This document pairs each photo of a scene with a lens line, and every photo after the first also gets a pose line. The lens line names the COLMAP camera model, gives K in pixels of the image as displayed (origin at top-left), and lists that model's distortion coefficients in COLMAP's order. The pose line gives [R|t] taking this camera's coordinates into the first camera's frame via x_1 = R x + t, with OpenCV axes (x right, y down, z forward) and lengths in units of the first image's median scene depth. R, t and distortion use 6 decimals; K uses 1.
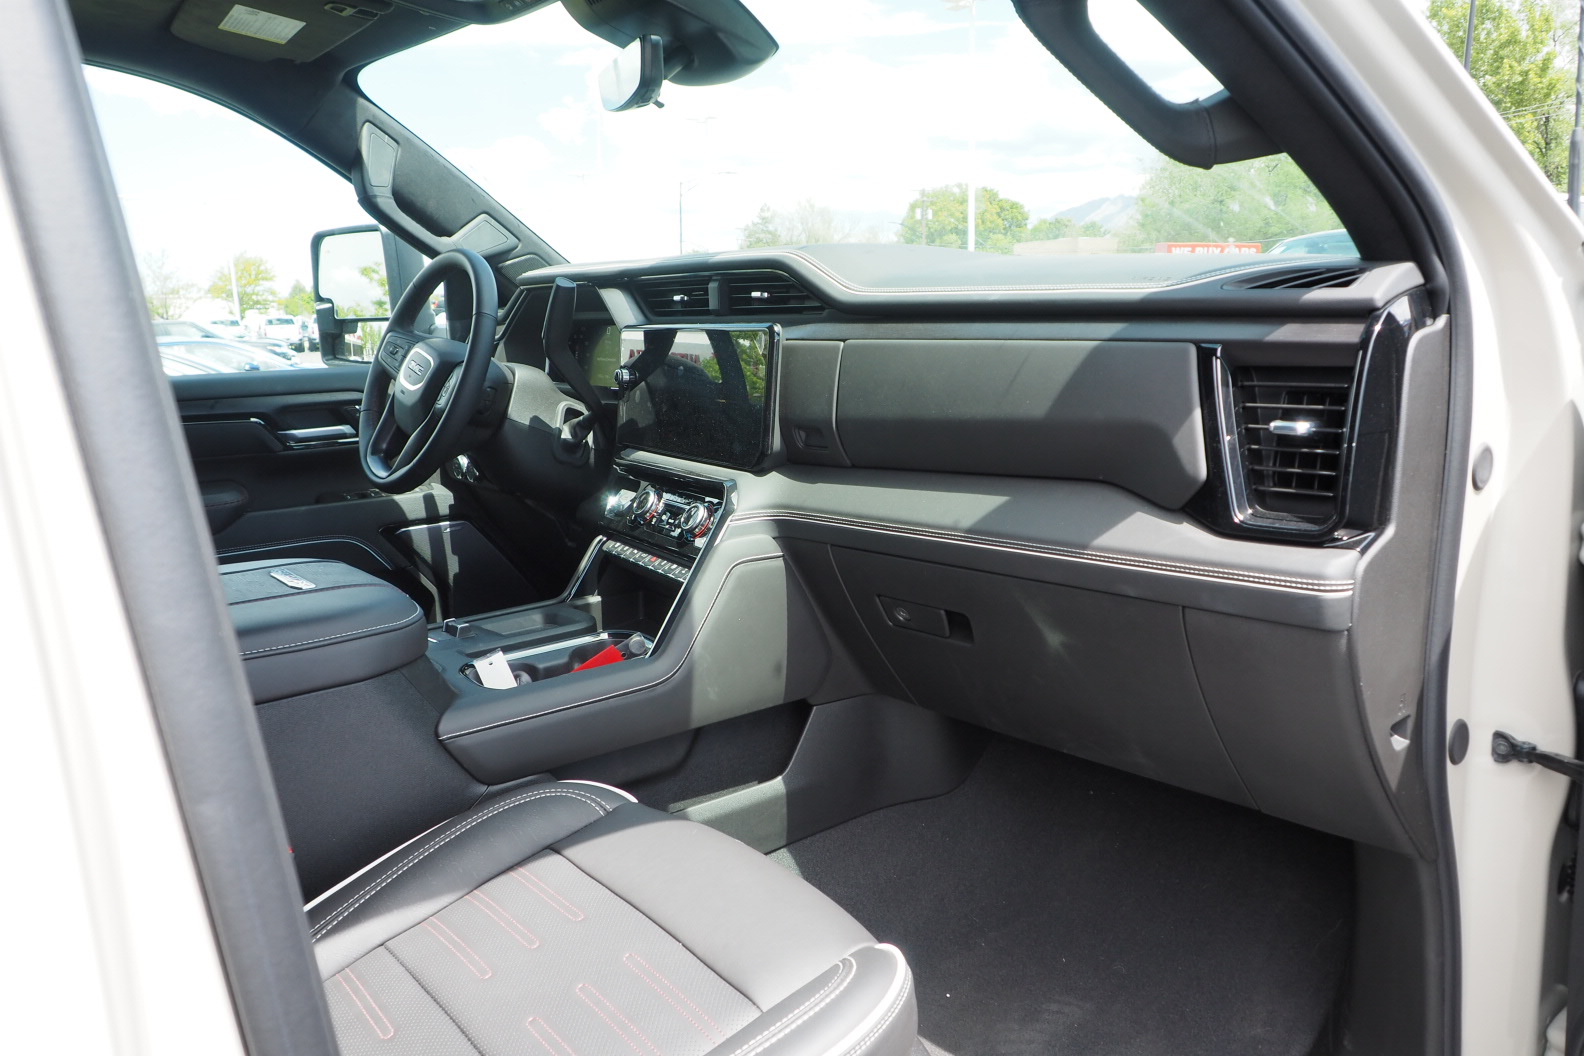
lens RADIAL K [[1130.1, 0, 774.5], [0, 1130.1, 526.8], [0, 0, 1]] dist [-0.024737, 0.006010]
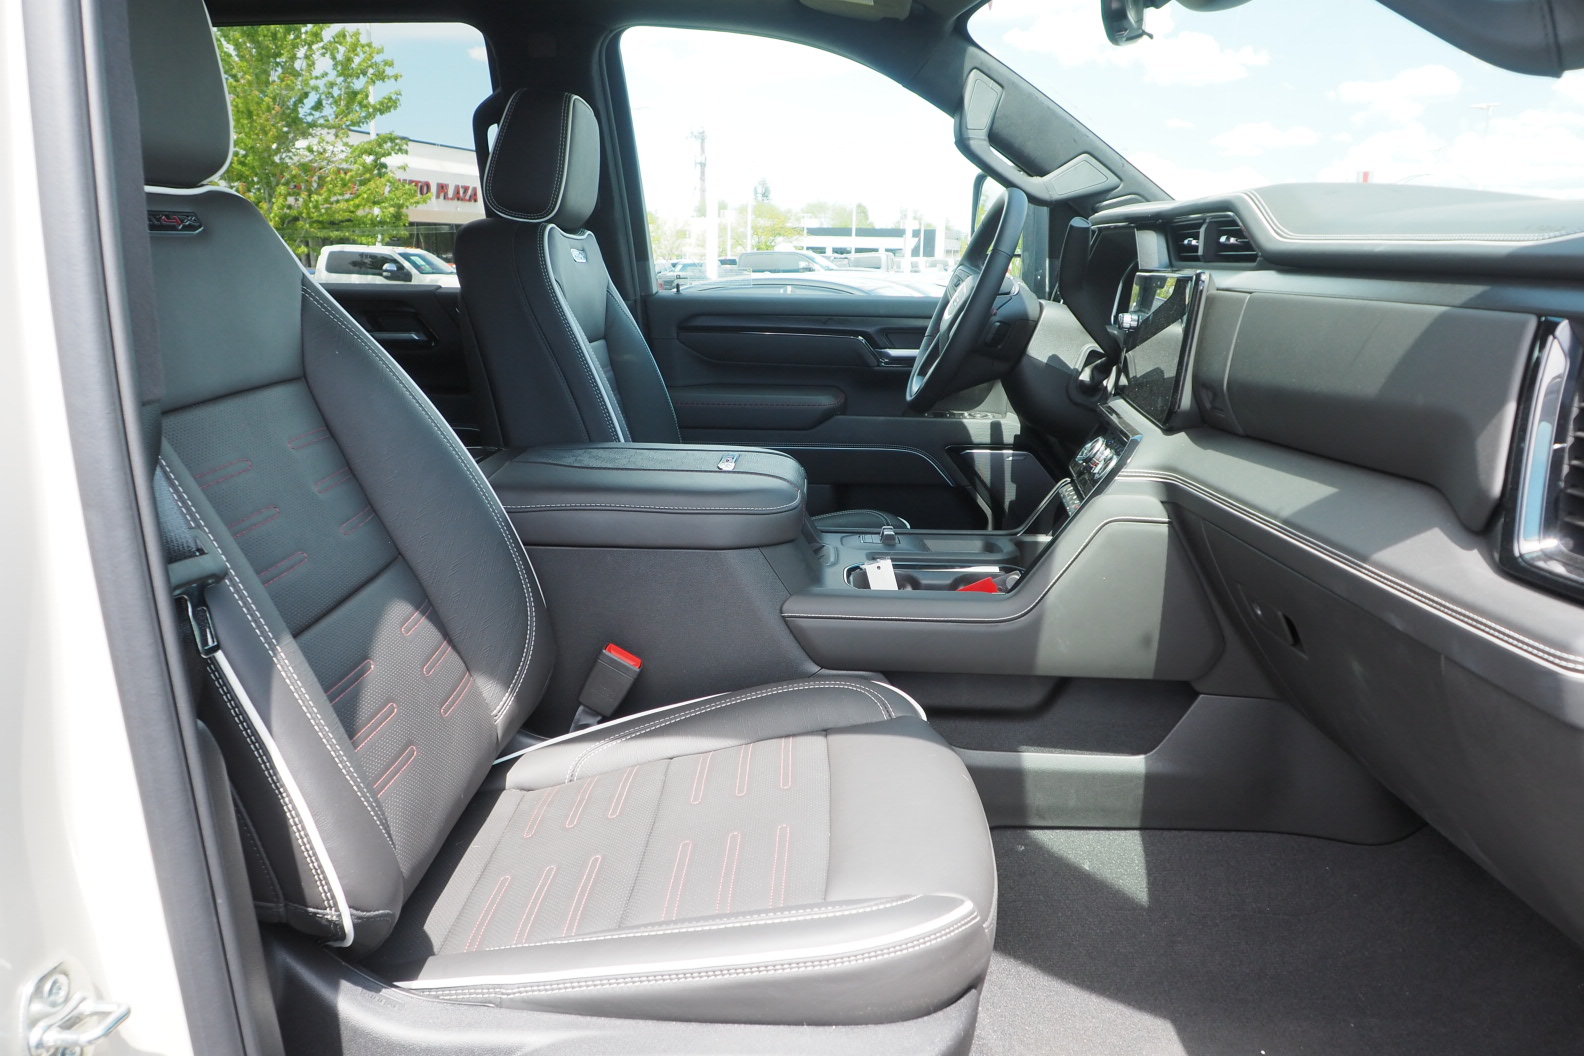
lens RADIAL K [[1130.1, 0, 794.0], [0, 1130.1, 521.3], [0, 0, 1]] dist [-0.024737, 0.006010]
pose [[0.761908, 0.181621, -0.621699, 0.330318], [-0.153965, 0.983152, 0.098526, -0.018147], [0.629119, 0.020652, 0.777034, 0.081495]]
